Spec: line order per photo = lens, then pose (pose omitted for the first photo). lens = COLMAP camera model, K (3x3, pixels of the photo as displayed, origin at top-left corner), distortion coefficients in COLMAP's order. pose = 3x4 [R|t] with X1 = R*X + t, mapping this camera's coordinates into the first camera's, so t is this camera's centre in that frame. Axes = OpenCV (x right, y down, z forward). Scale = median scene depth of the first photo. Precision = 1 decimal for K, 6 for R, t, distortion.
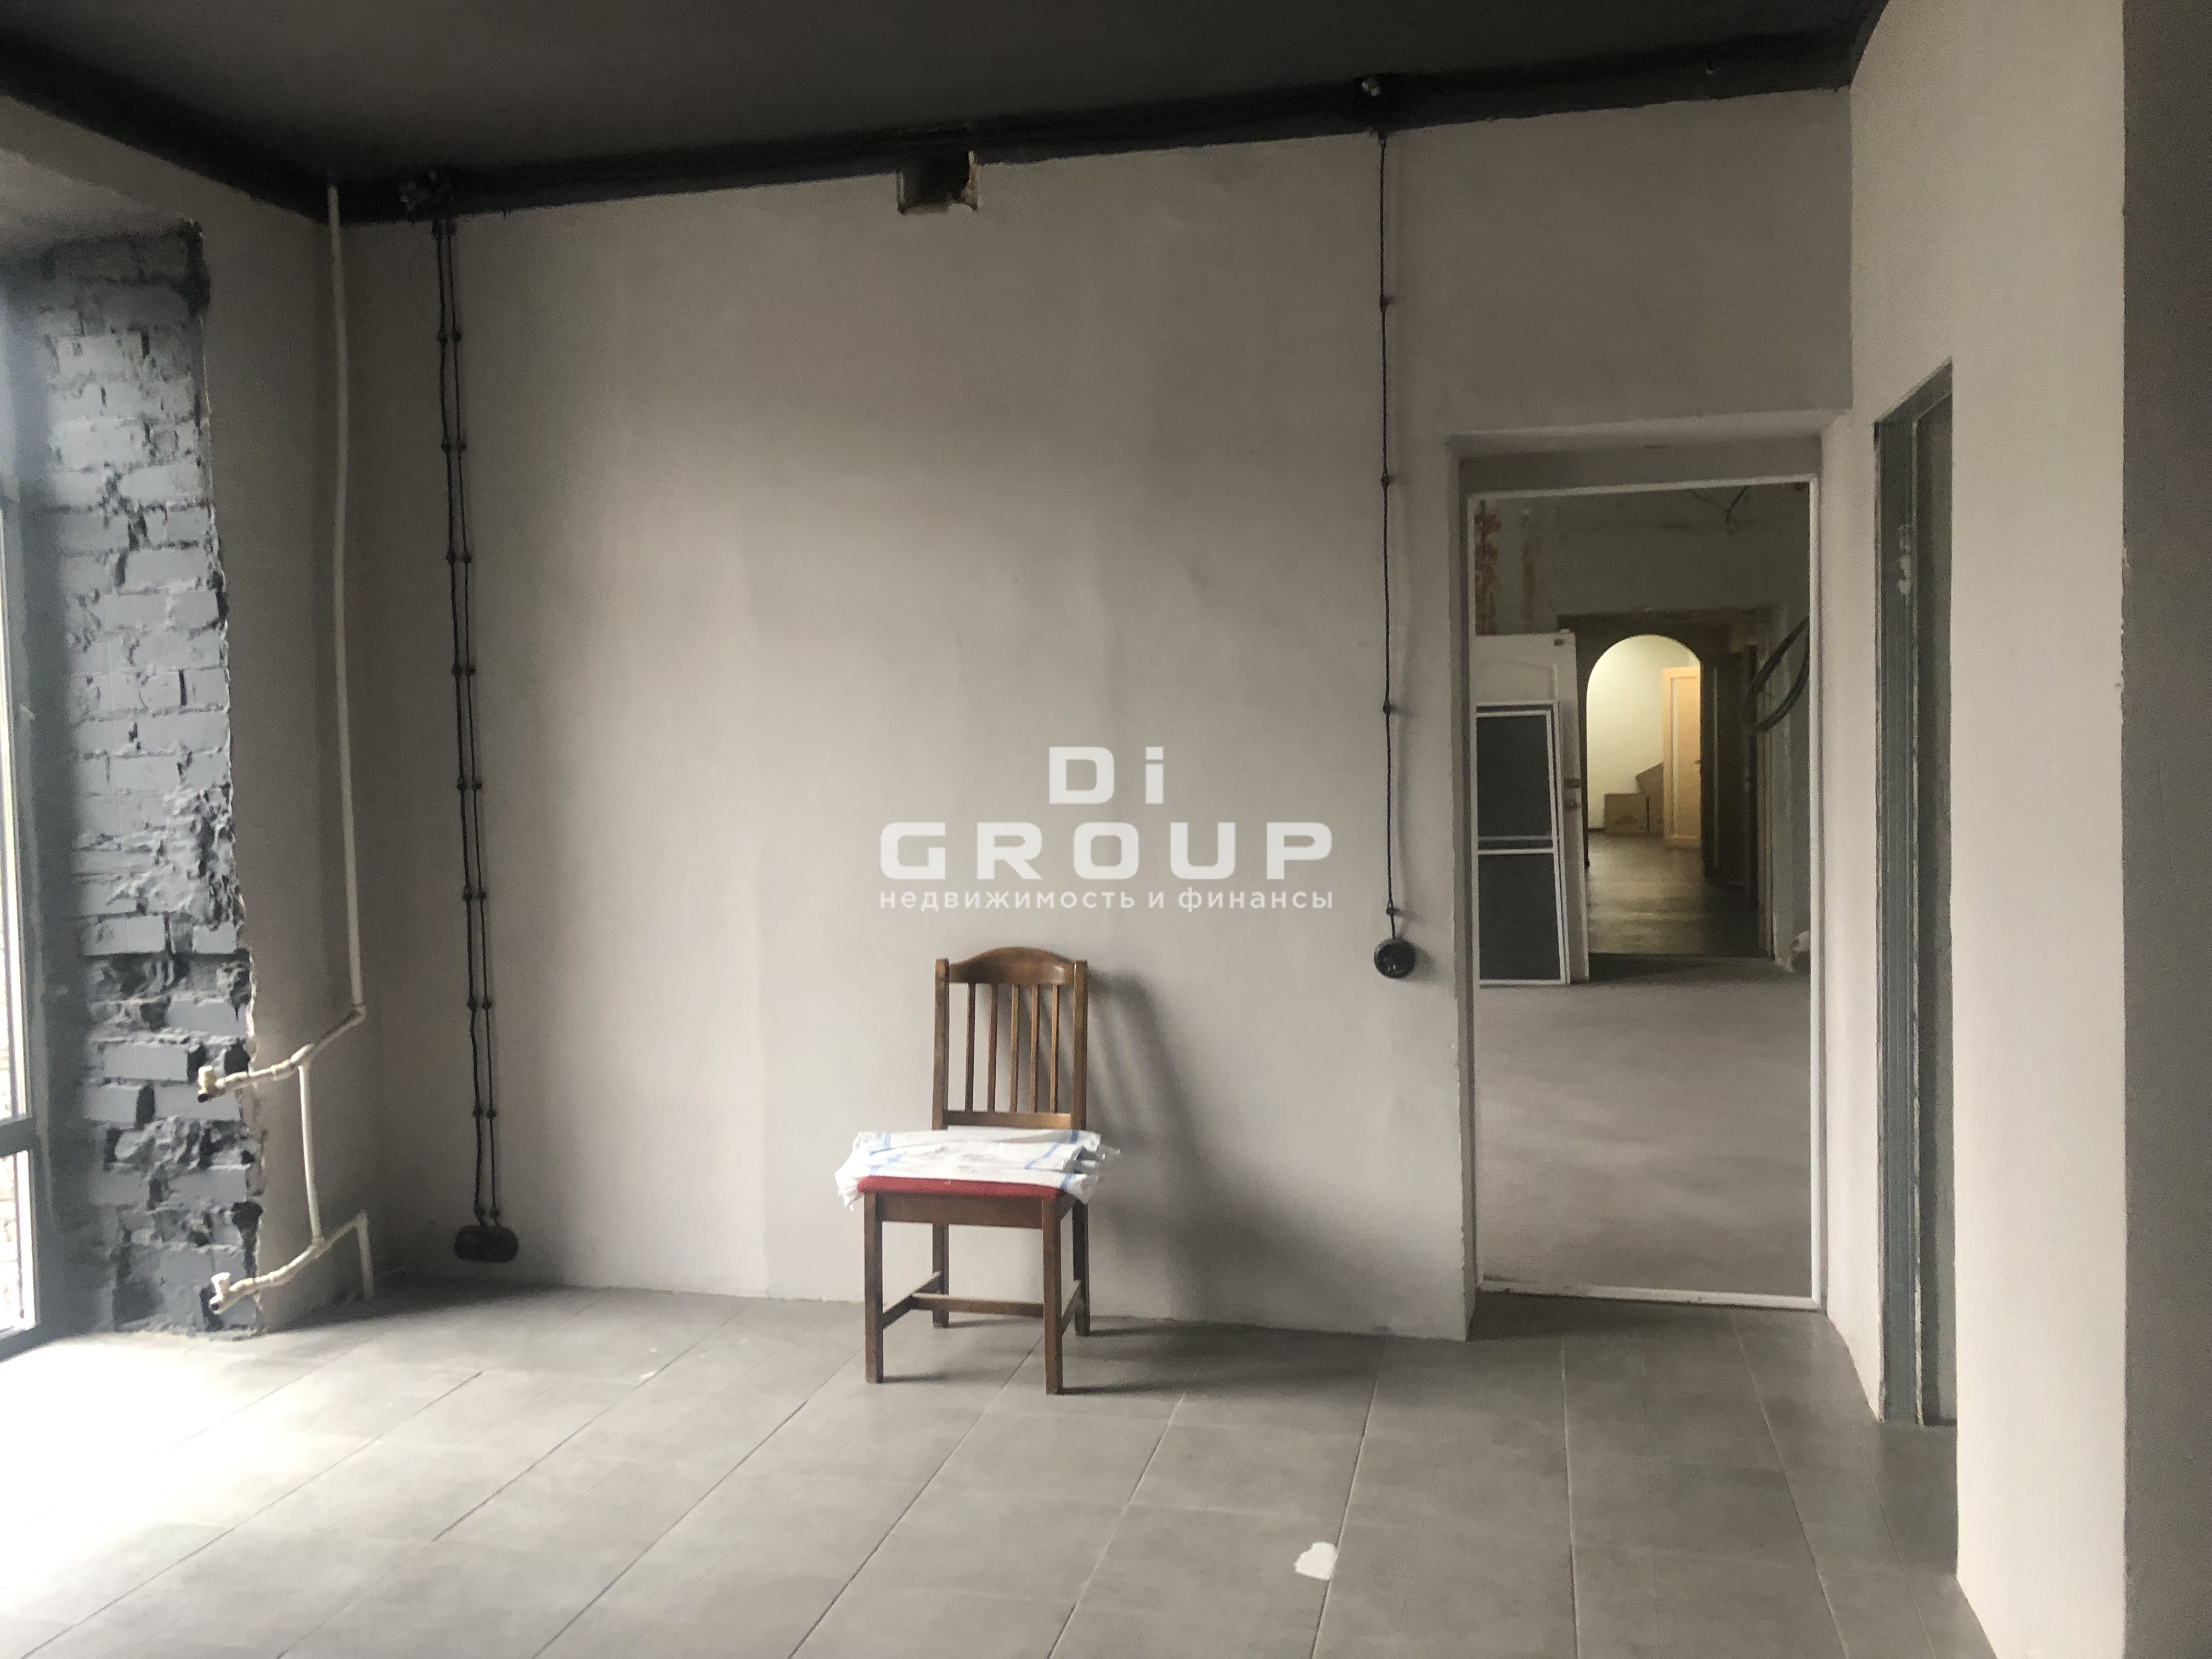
lens RADIAL K [[1808.2, 0, 1101.1], [0, 1808.2, 825.3], [0, 0, 1]] dist [0.056098, -0.054722]
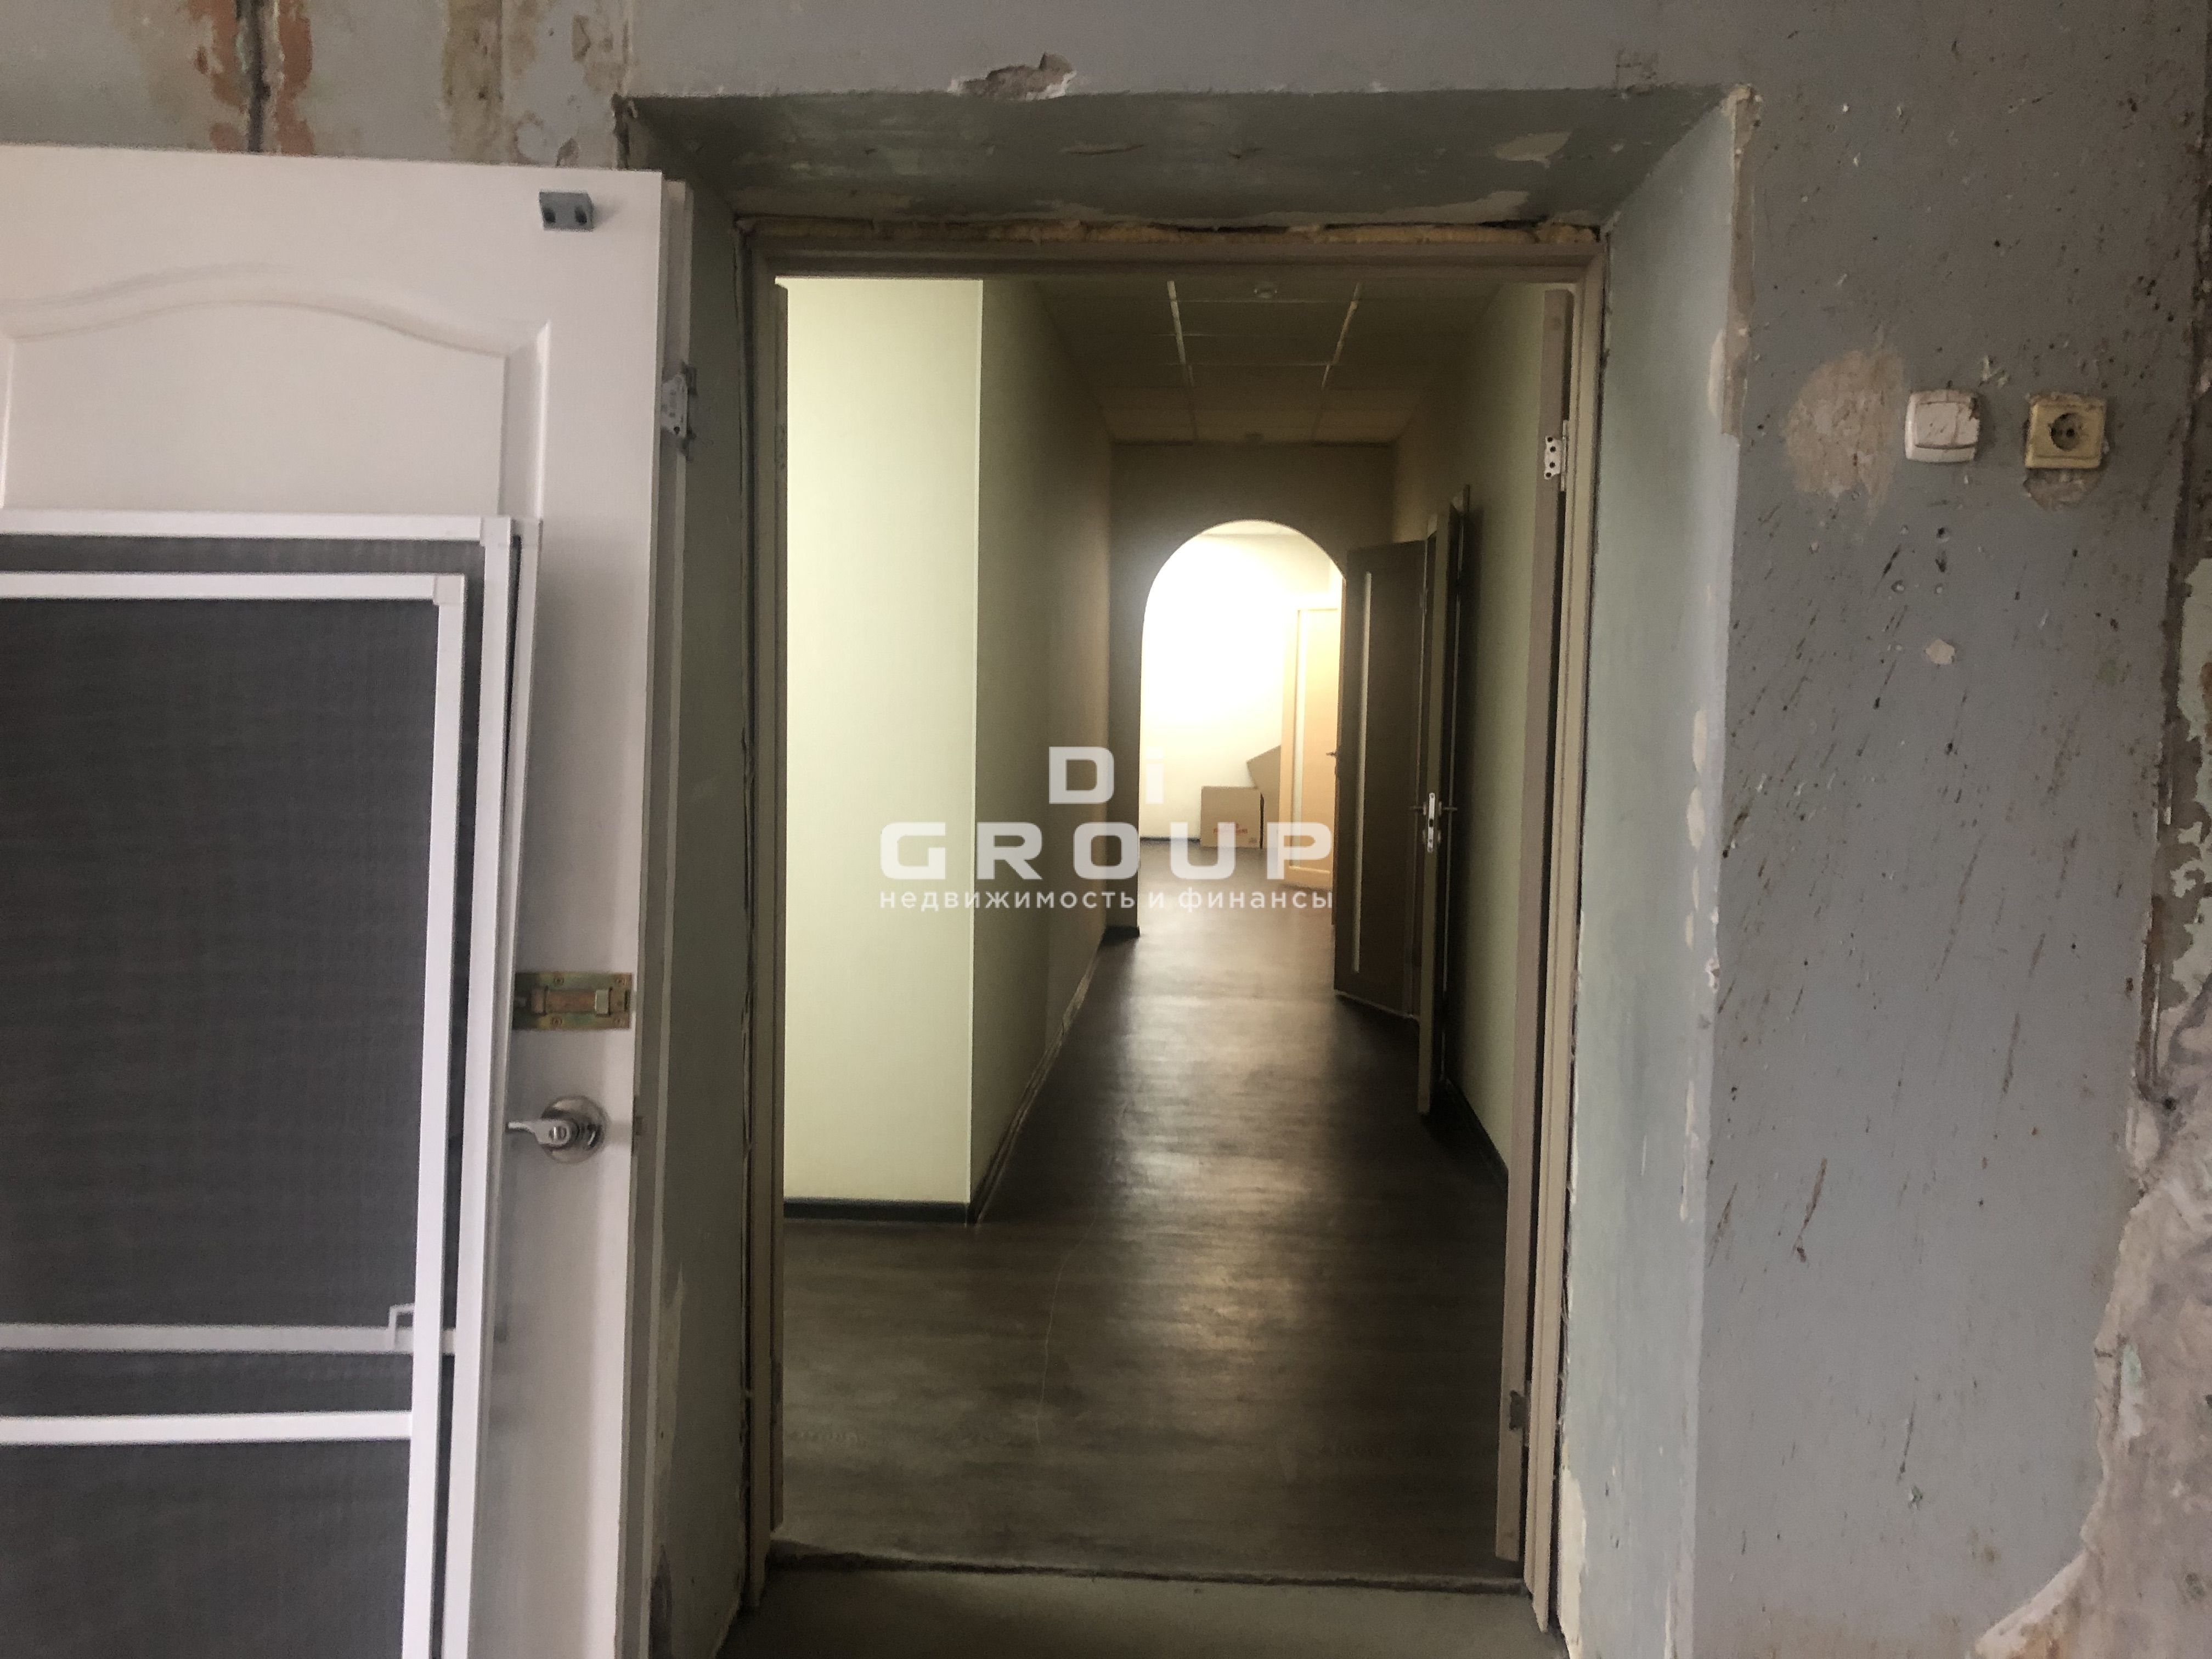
lens RADIAL K [[1808.2, 0, 1107.0], [0, 1808.2, 824.6], [0, 0, 1]] dist [0.056098, -0.054722]
pose [[0.982279, 0.024140, 0.185863, 0.266274], [-0.029728, 0.999184, 0.027335, -0.044688], [-0.185052, -0.032376, 0.982195, 0.789071]]
